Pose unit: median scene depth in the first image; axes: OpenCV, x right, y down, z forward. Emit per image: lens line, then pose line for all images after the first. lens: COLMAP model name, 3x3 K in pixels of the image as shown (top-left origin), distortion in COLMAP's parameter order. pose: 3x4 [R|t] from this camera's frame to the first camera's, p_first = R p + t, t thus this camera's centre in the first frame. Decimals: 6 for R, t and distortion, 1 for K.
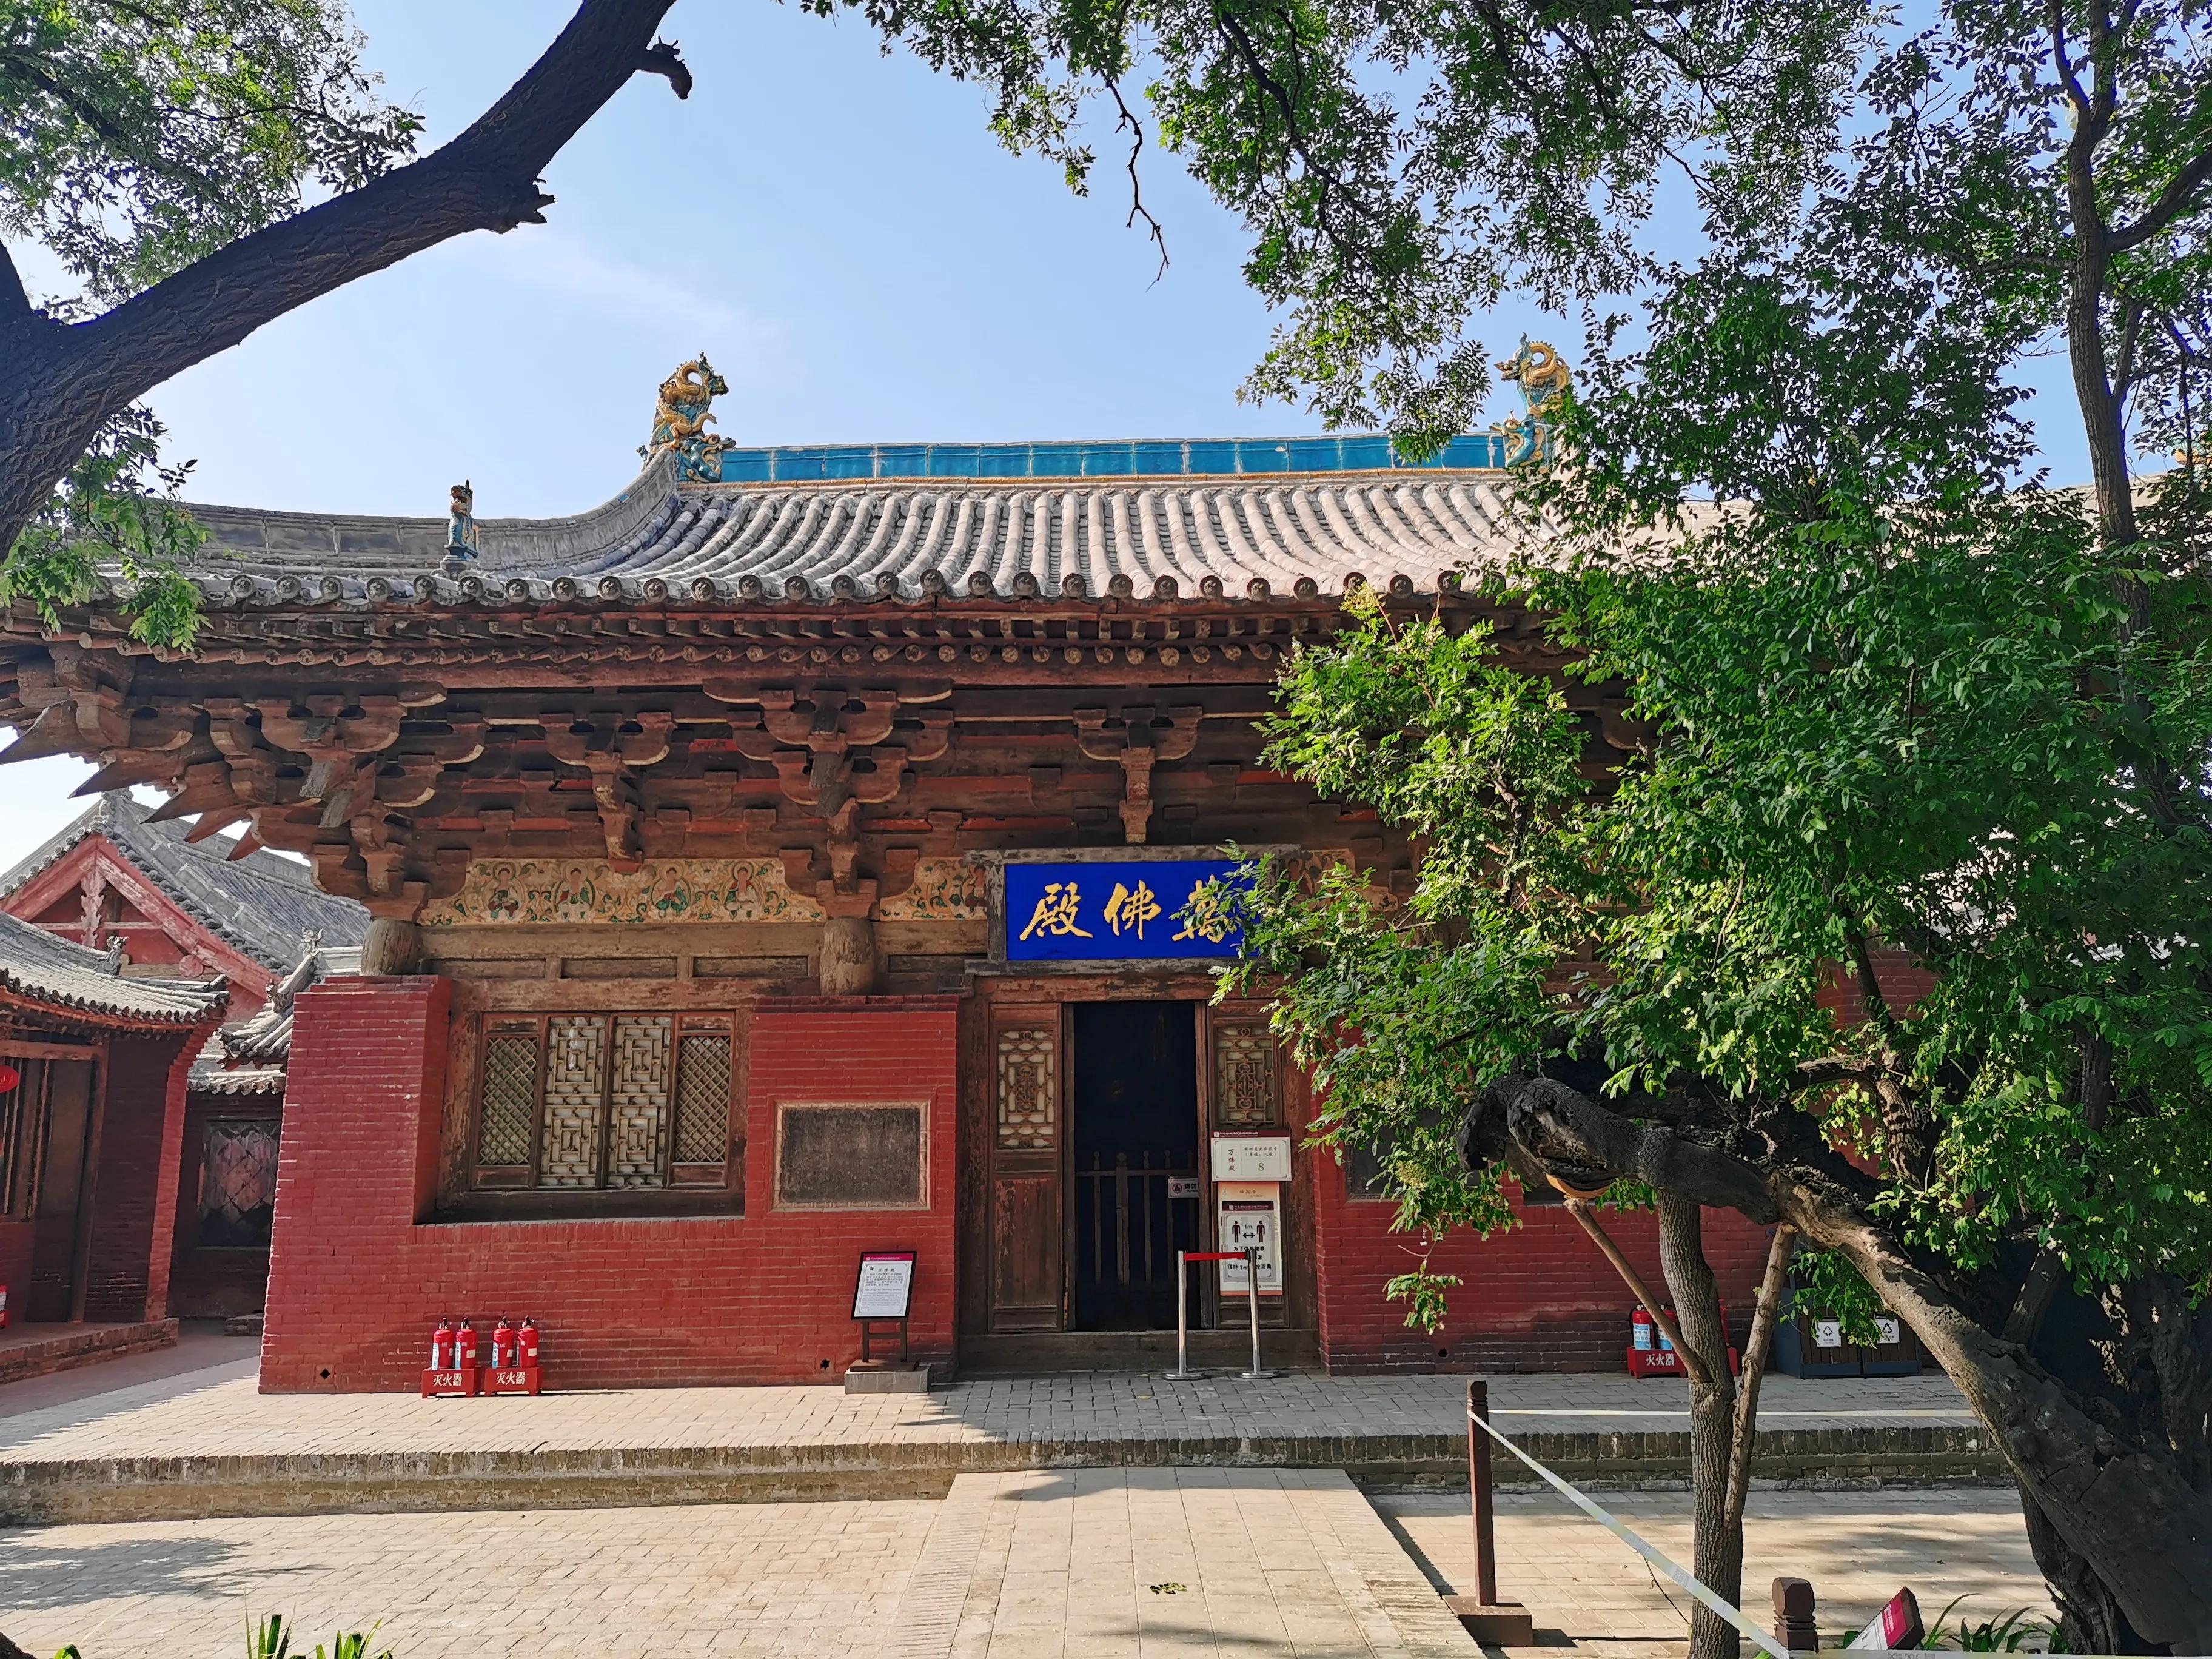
lens RADIAL K [[1682.0, 0, 1102.8], [0, 1682.0, 837.9], [0, 0, 1]] dist [0.037822, -0.045606]
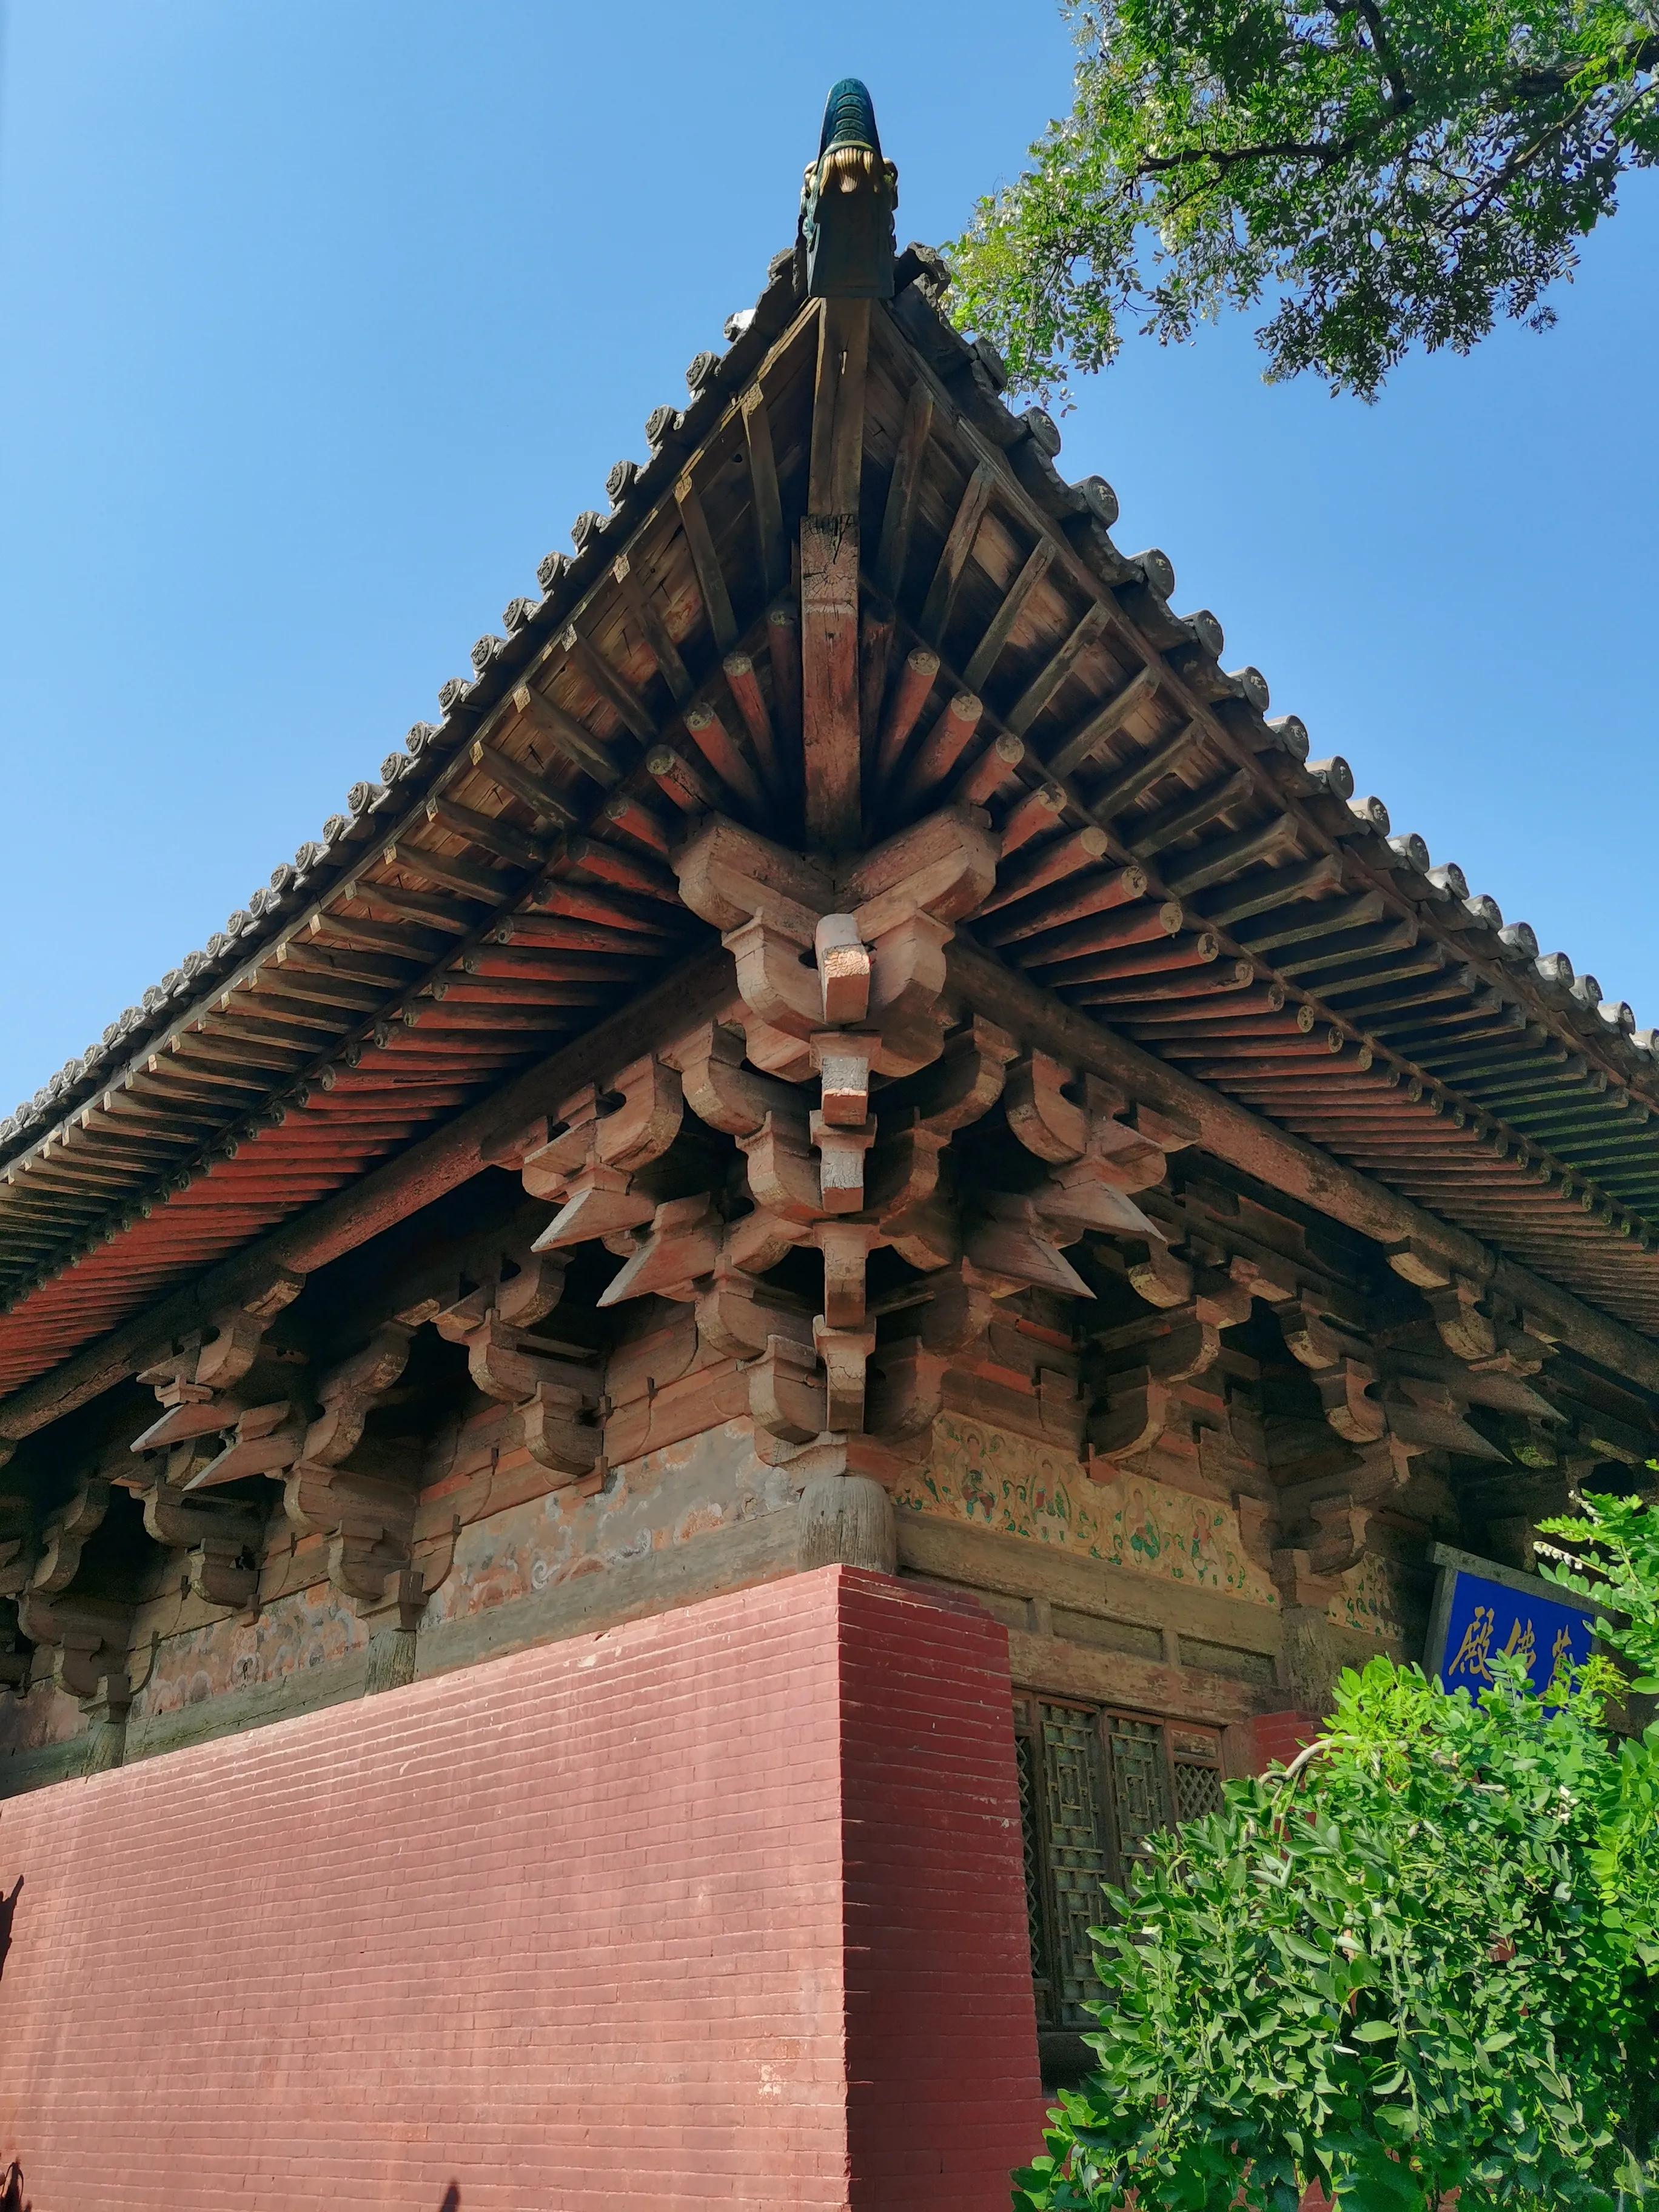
lens RADIAL K [[1673.1, 0, 824.9], [0, 1673.1, 1103.1], [0, 0, 1]] dist [0.040446, -0.043332]
pose [[0.727124, 0.337736, 0.597683, -0.809986], [-0.116845, 0.918797, -0.377039, 0.145090], [-0.676490, 0.204317, 0.707542, 0.594028]]
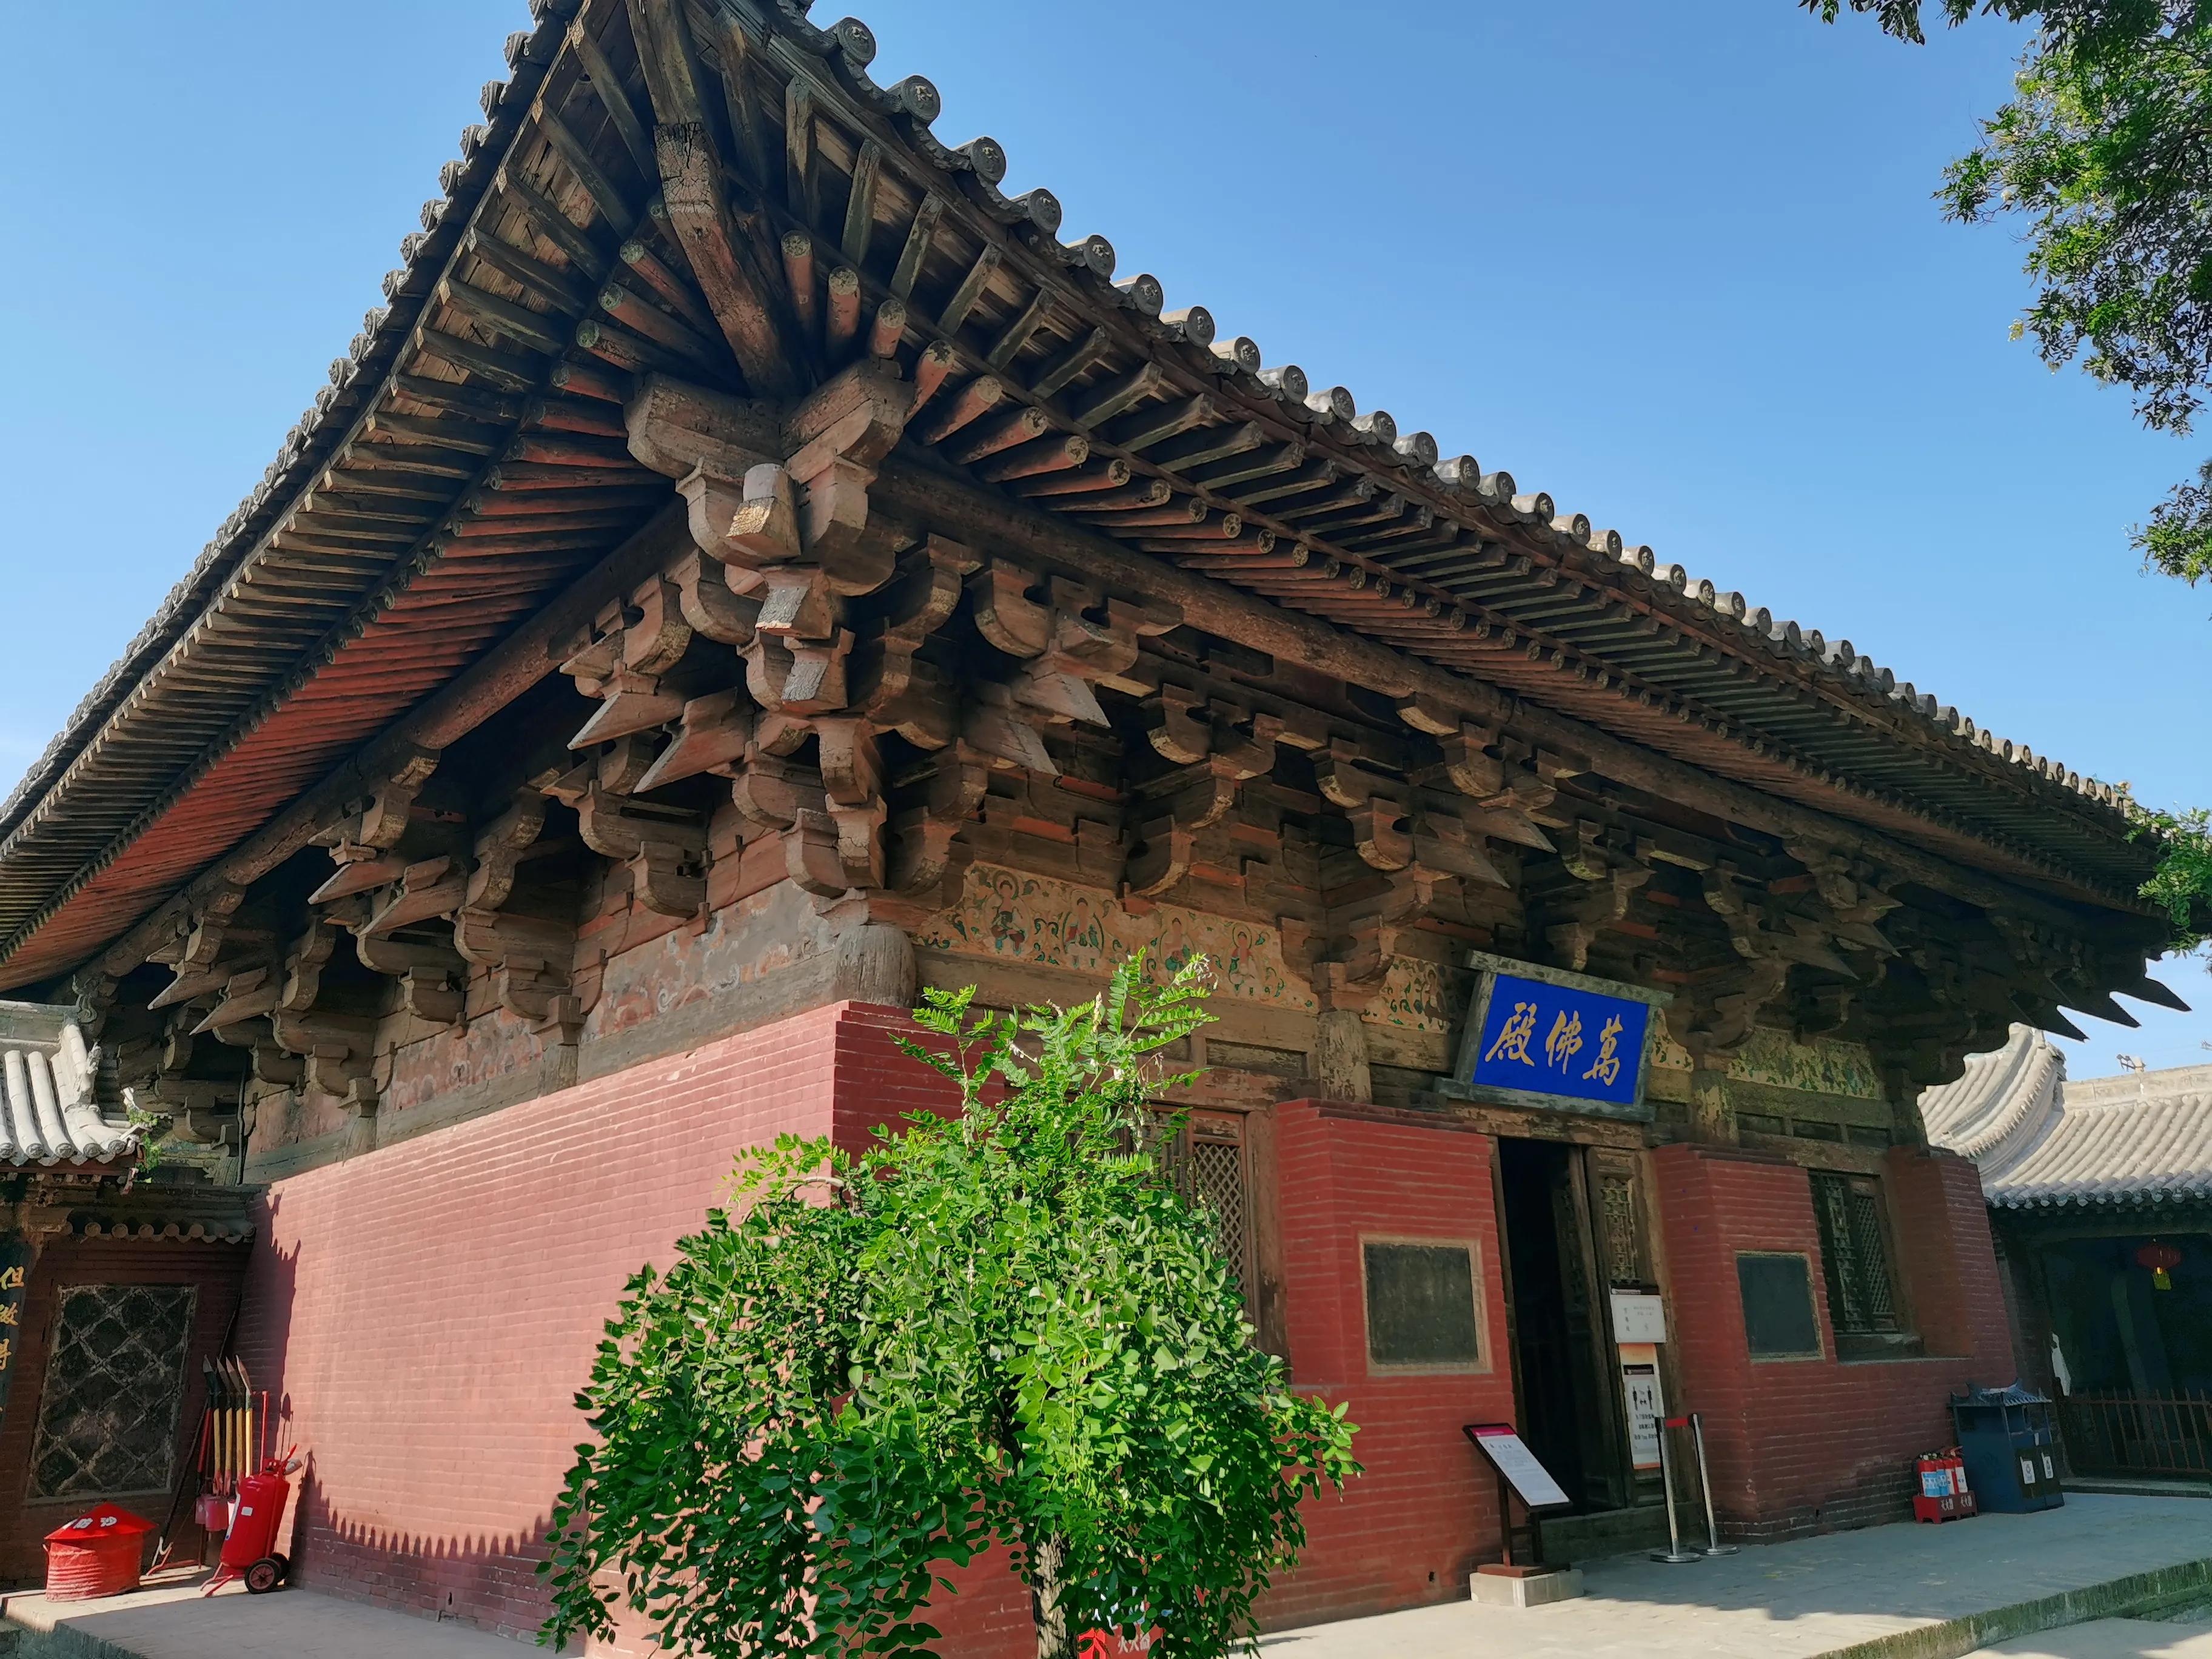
lens RADIAL K [[1682.0, 0, 1102.8], [0, 1682.0, 837.9], [0, 0, 1]] dist [0.037822, -0.045606]
pose [[0.758714, 0.188207, 0.623643, -0.777894], [-0.101302, 0.979796, -0.172447, 0.119258], [-0.643499, 0.067662, 0.762451, 0.446932]]
